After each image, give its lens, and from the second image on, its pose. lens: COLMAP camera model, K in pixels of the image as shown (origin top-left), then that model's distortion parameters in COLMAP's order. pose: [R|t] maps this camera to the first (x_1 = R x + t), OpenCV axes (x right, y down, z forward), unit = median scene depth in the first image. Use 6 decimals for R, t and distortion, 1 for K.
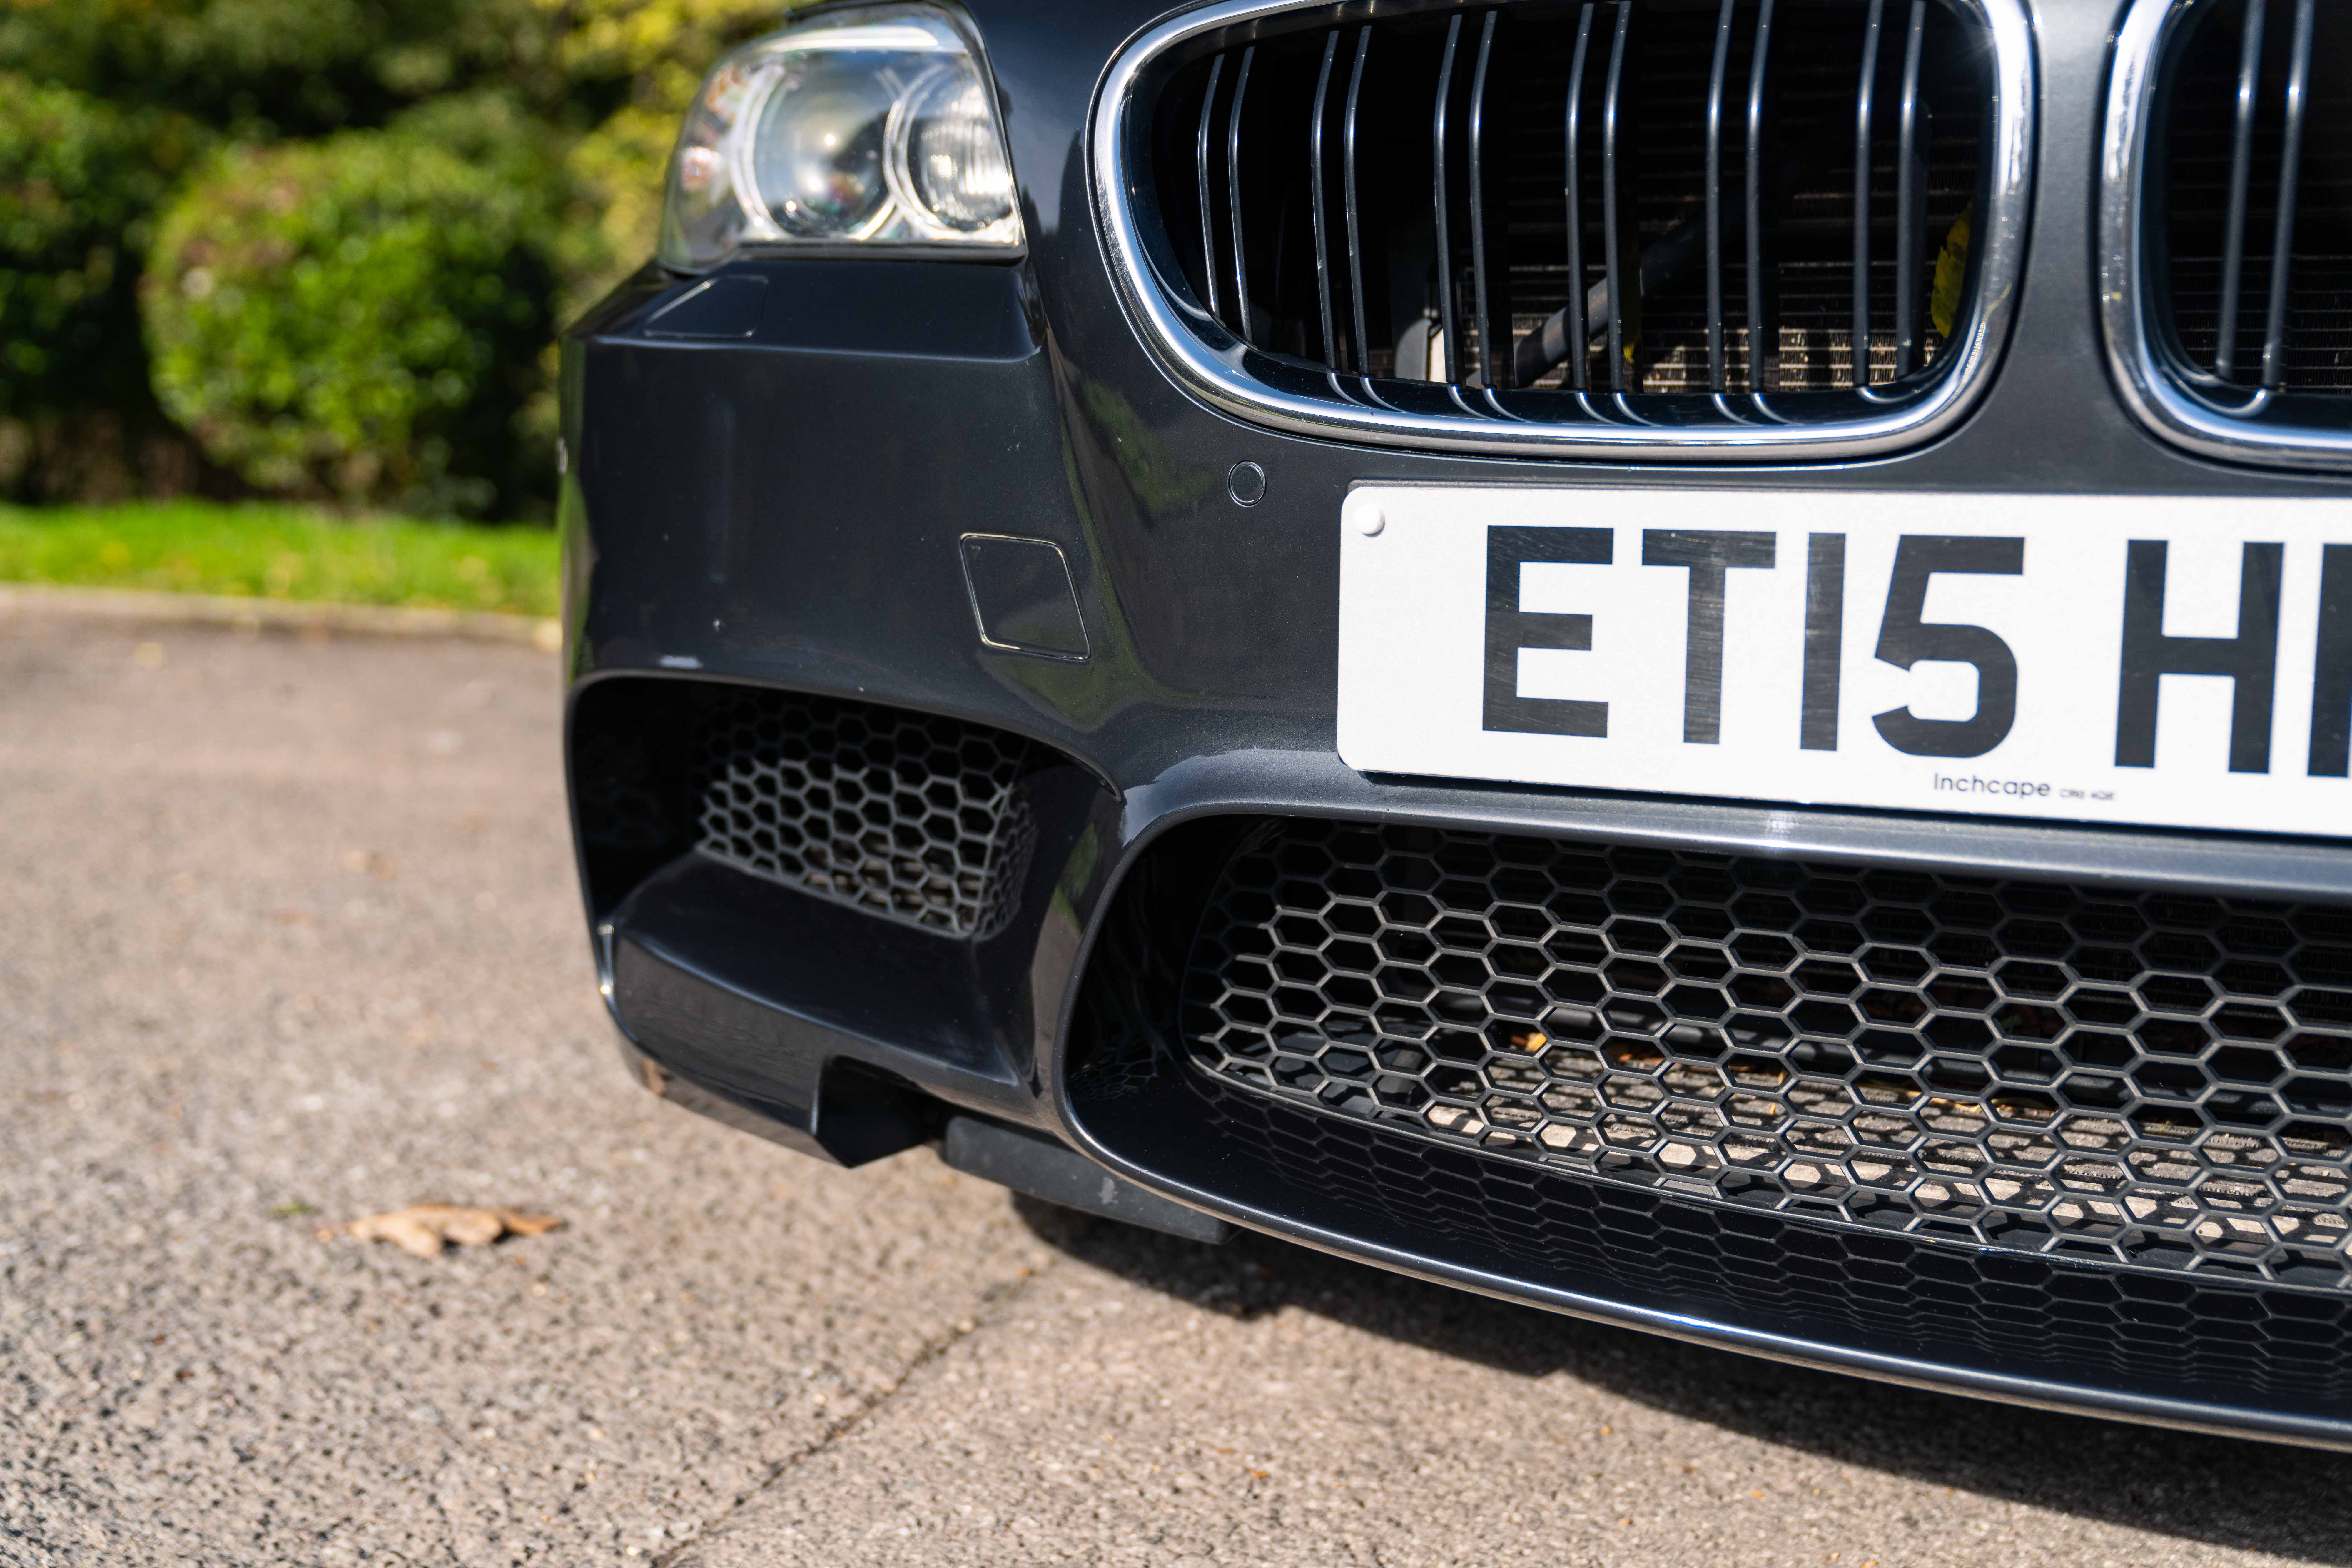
lens RADIAL K [[2456.2, 0, 1176.0], [0, 2456.2, 784.0], [0, 0, 1]] dist [0.015861, -0.029166]
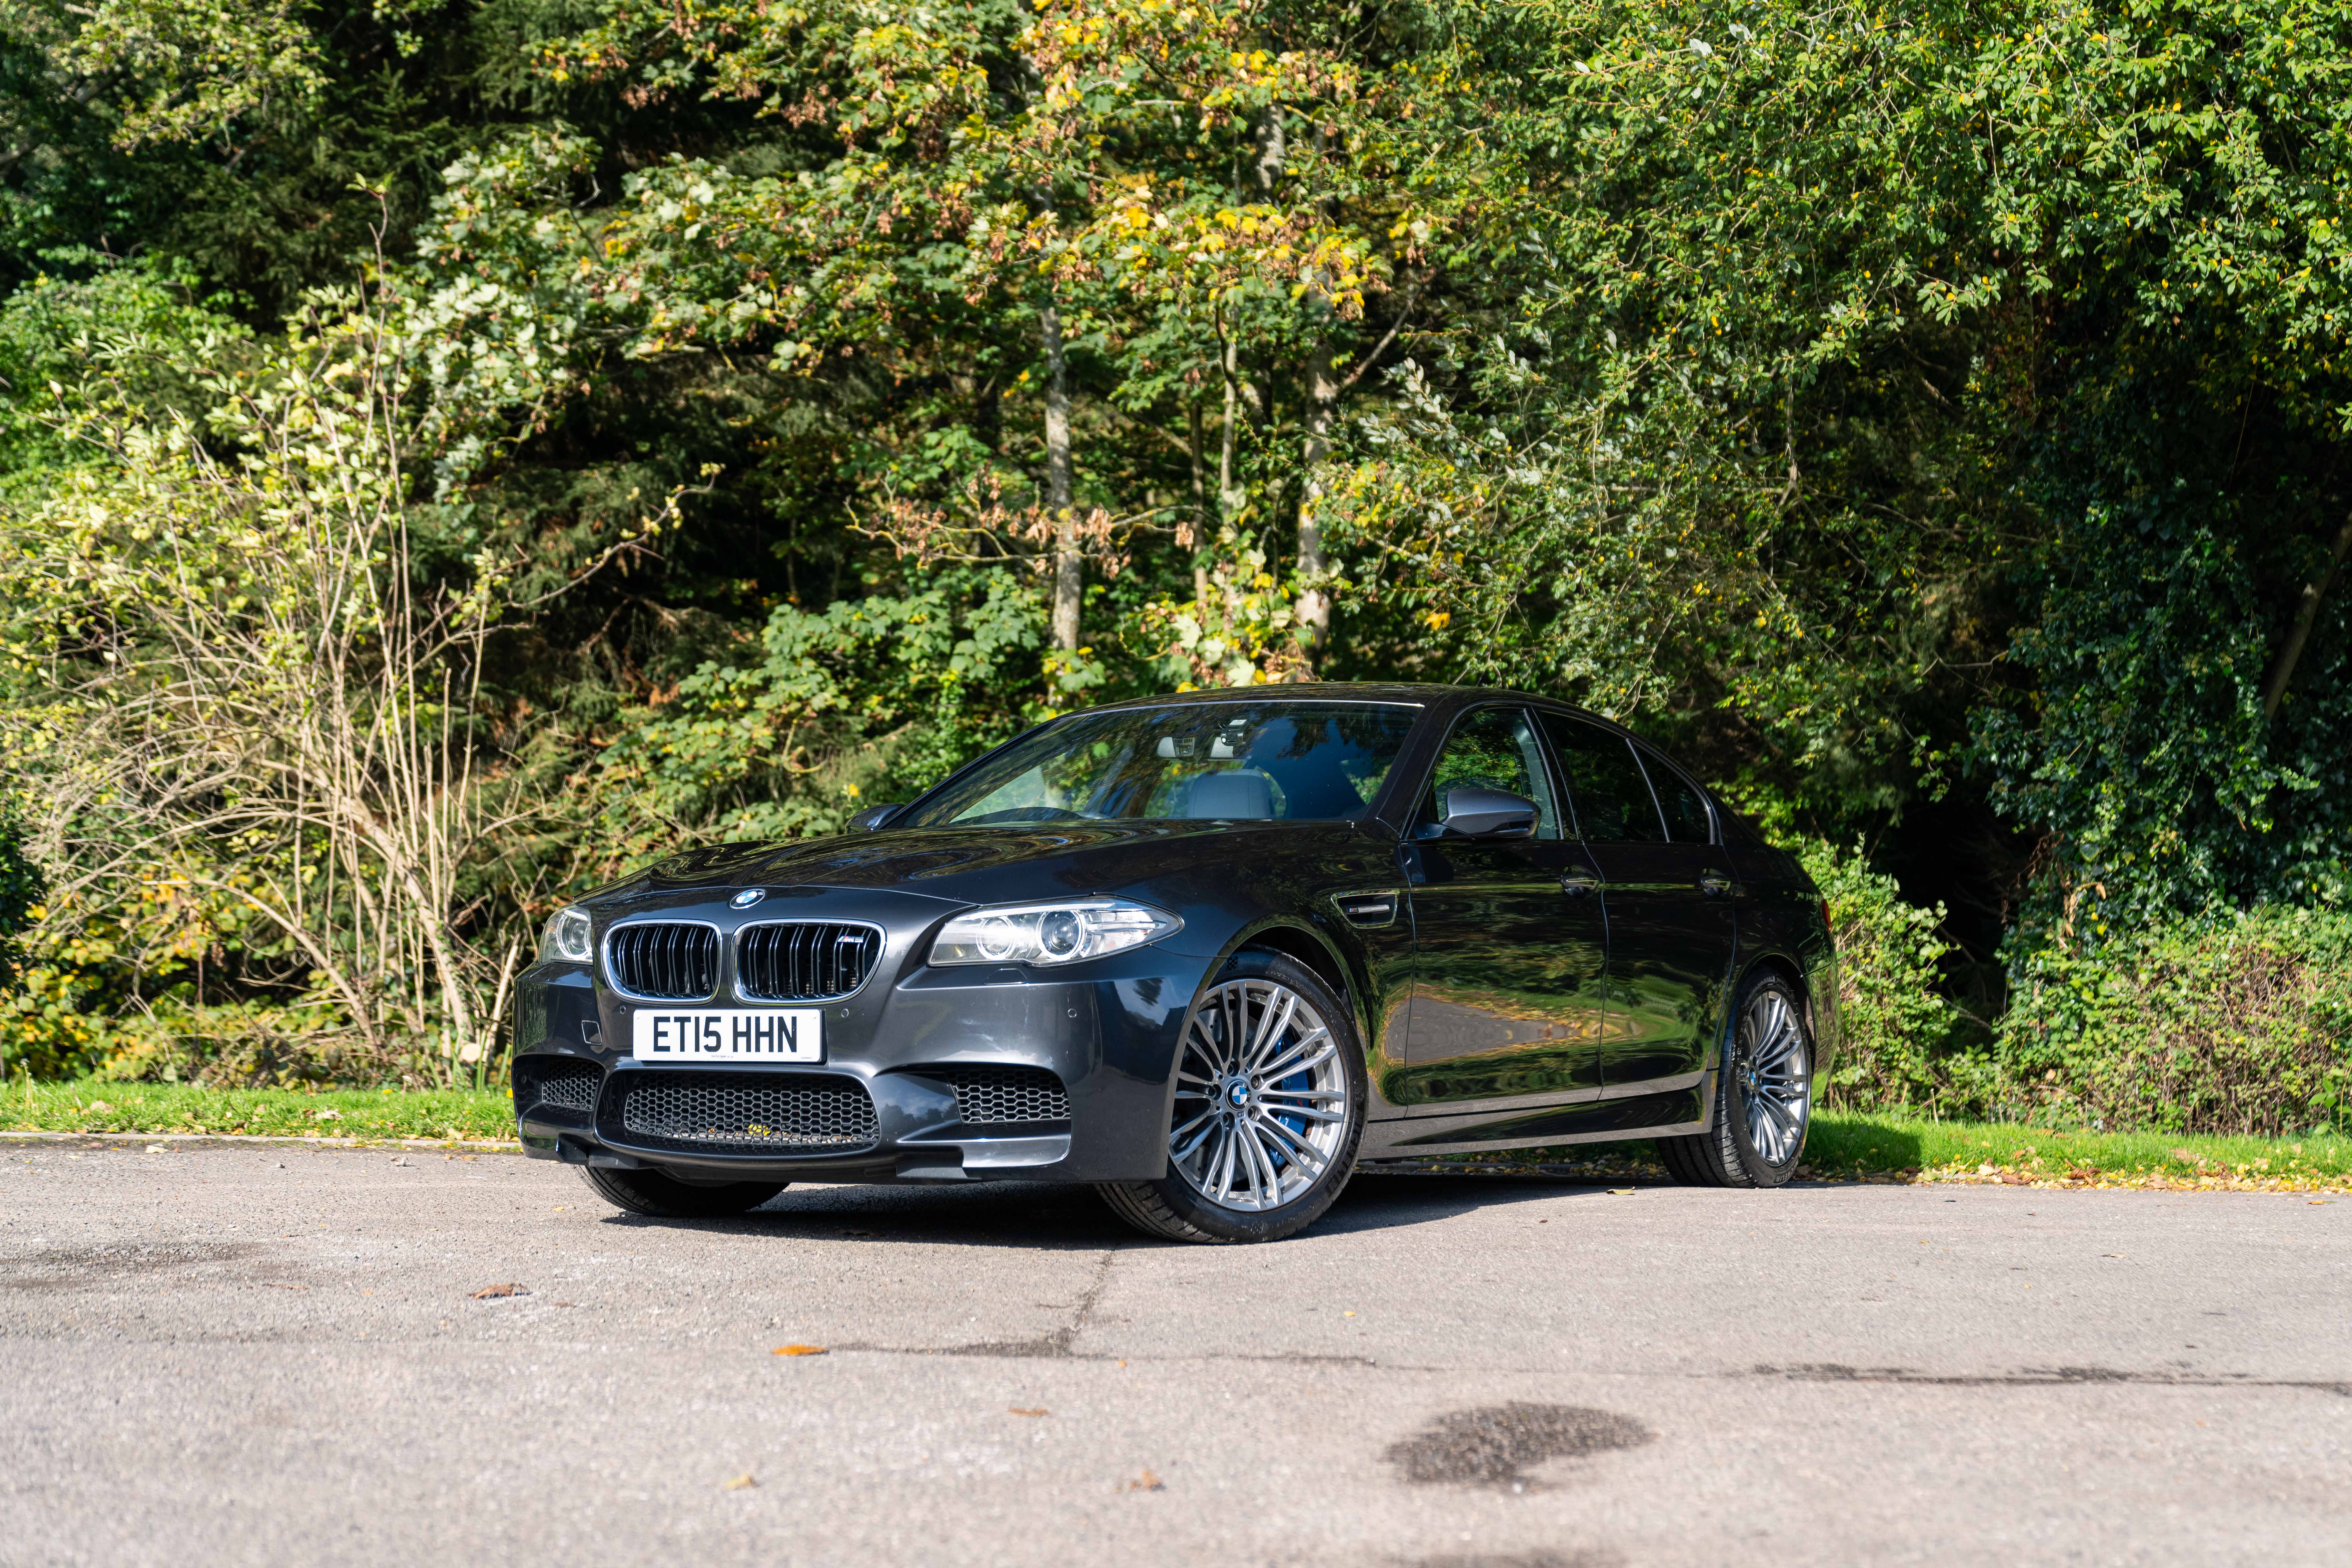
lens RADIAL K [[3464.8, 0, 1214.2], [0, 3464.8, 824.9], [0, 0, 1]] dist [0.010636, 0.032706]
pose [[0.993701, -0.020617, -0.110153, 2.423588], [0.000866, 0.984316, -0.176414, 0.923341], [0.112063, 0.175207, 0.978133, -7.157428]]
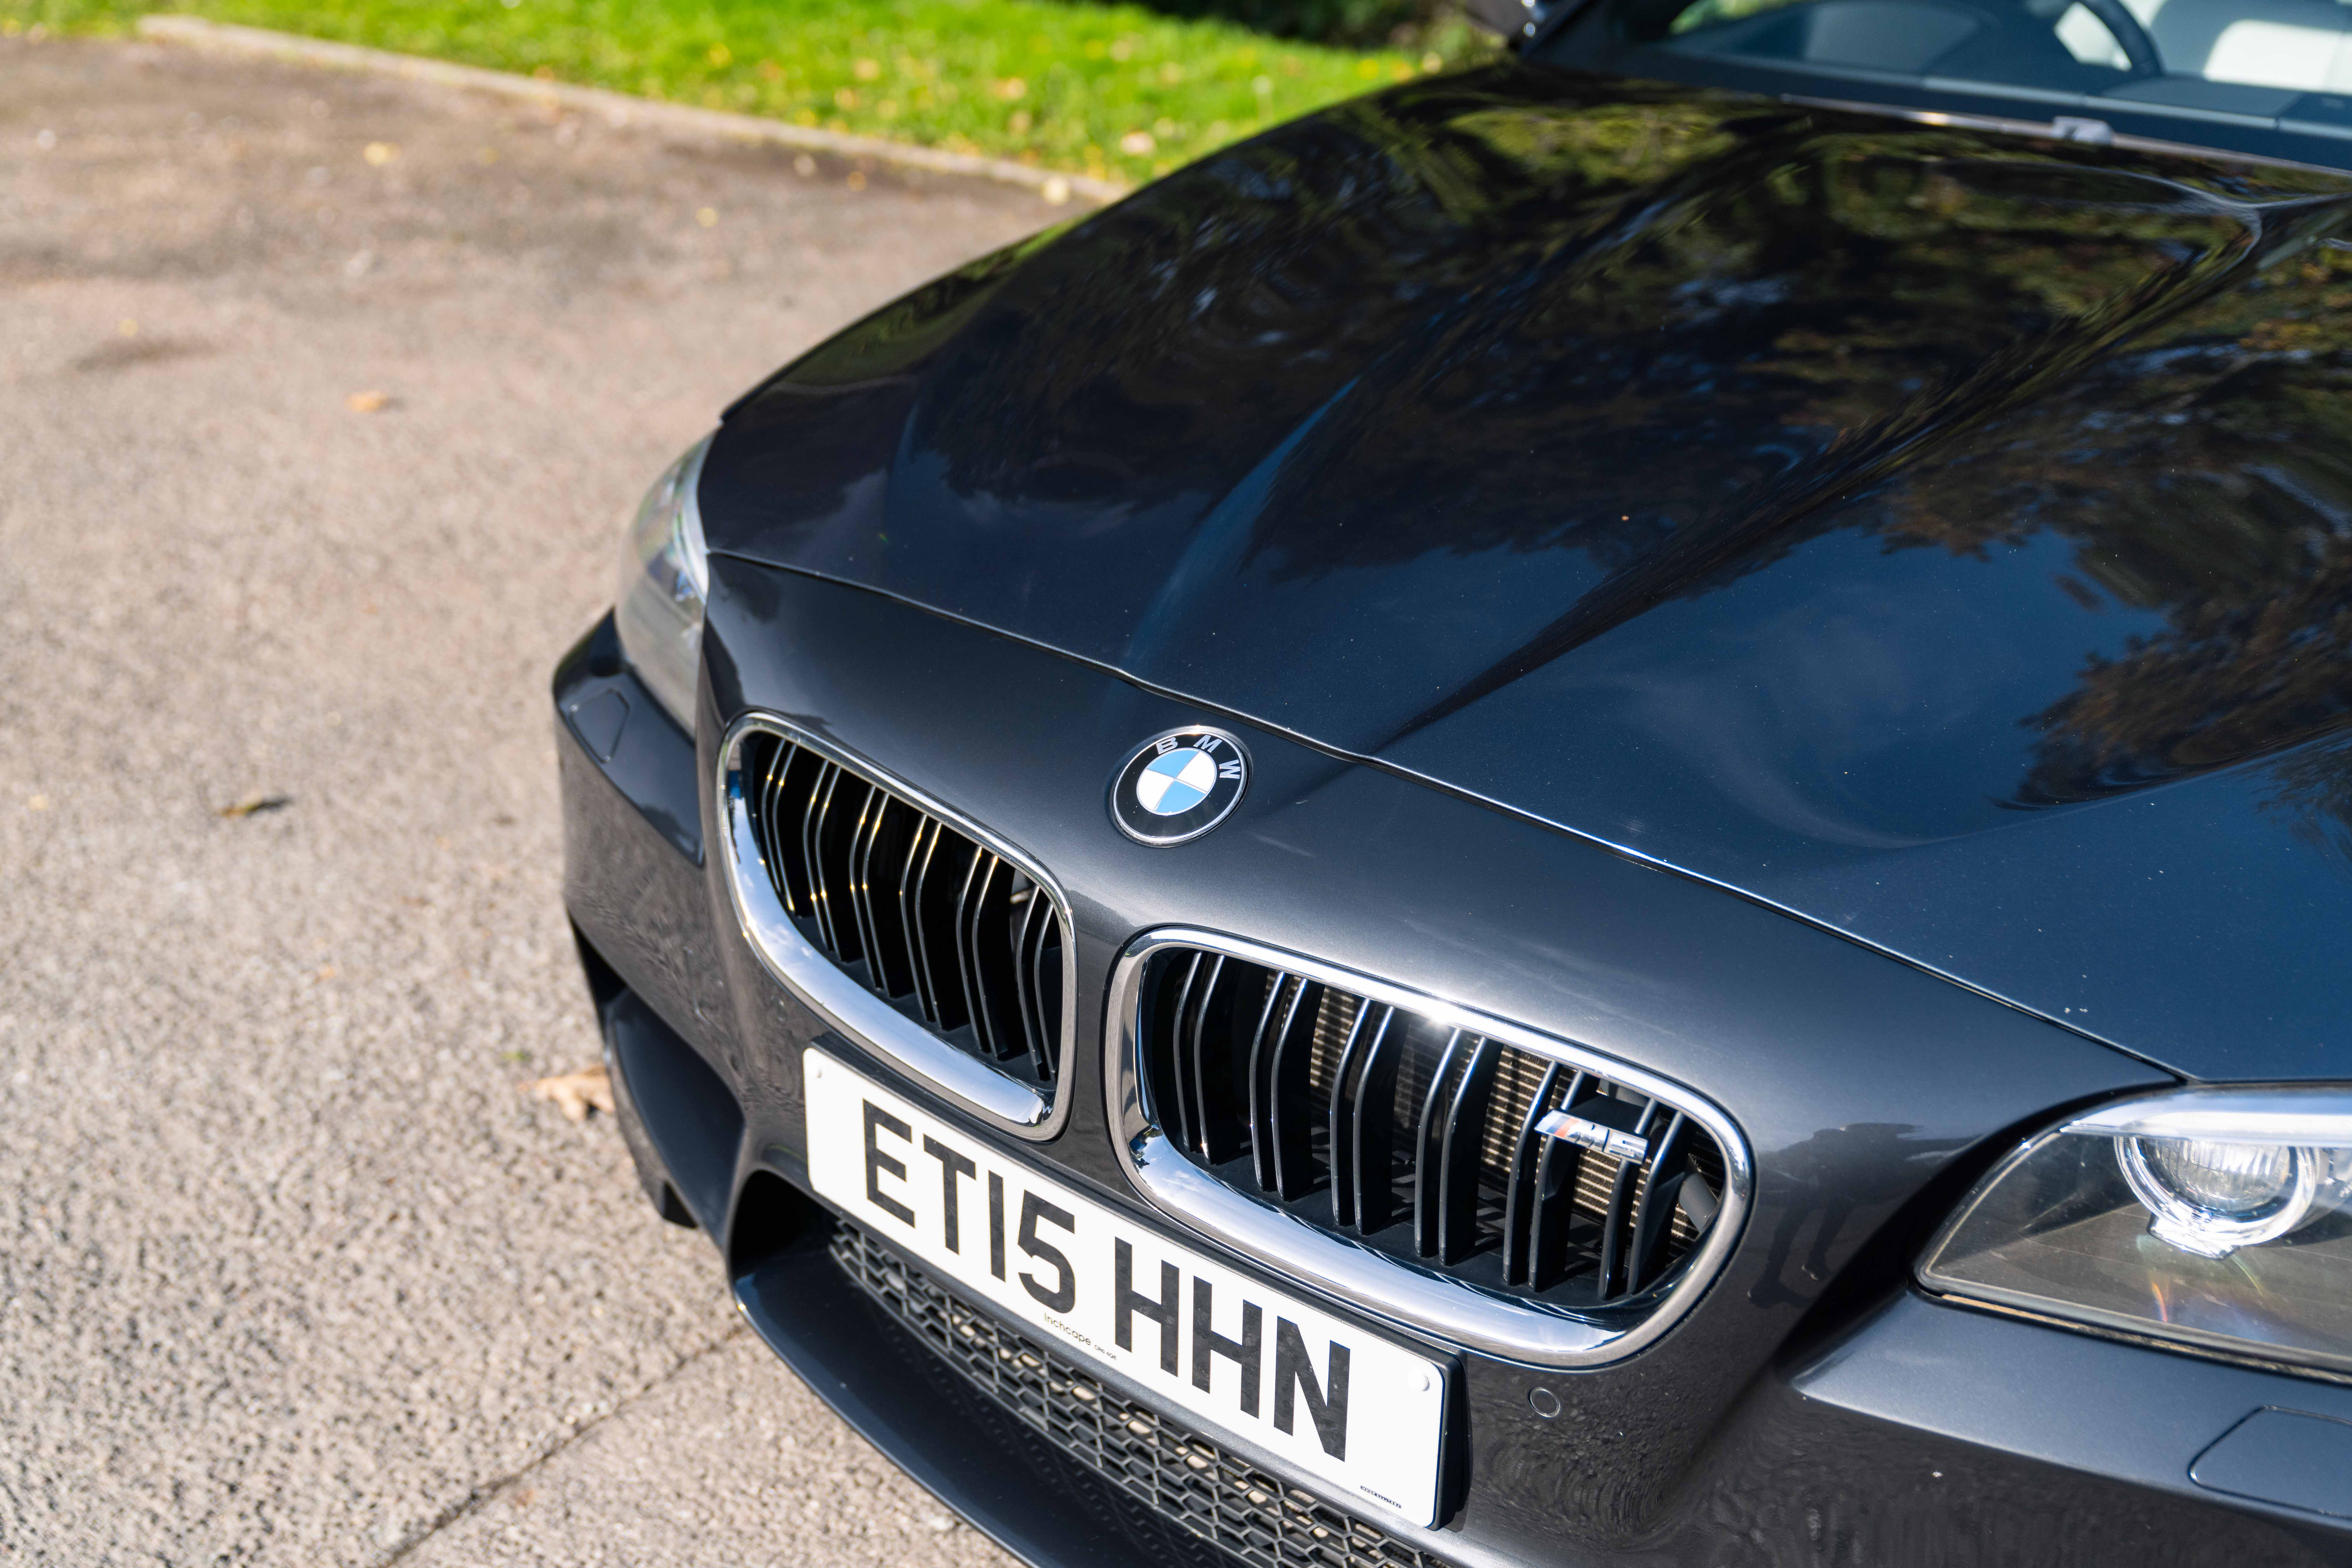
lens RADIAL K [[2456.2, 0, 1176.0], [0, 2456.2, 784.0], [0, 0, 1]] dist [0.015861, -0.029166]
pose [[0.957784, 0.120062, -0.261217, 0.772869], [-0.041326, 0.956682, 0.288187, -0.833268], [0.284502, -0.265225, 0.921257, -0.466005]]
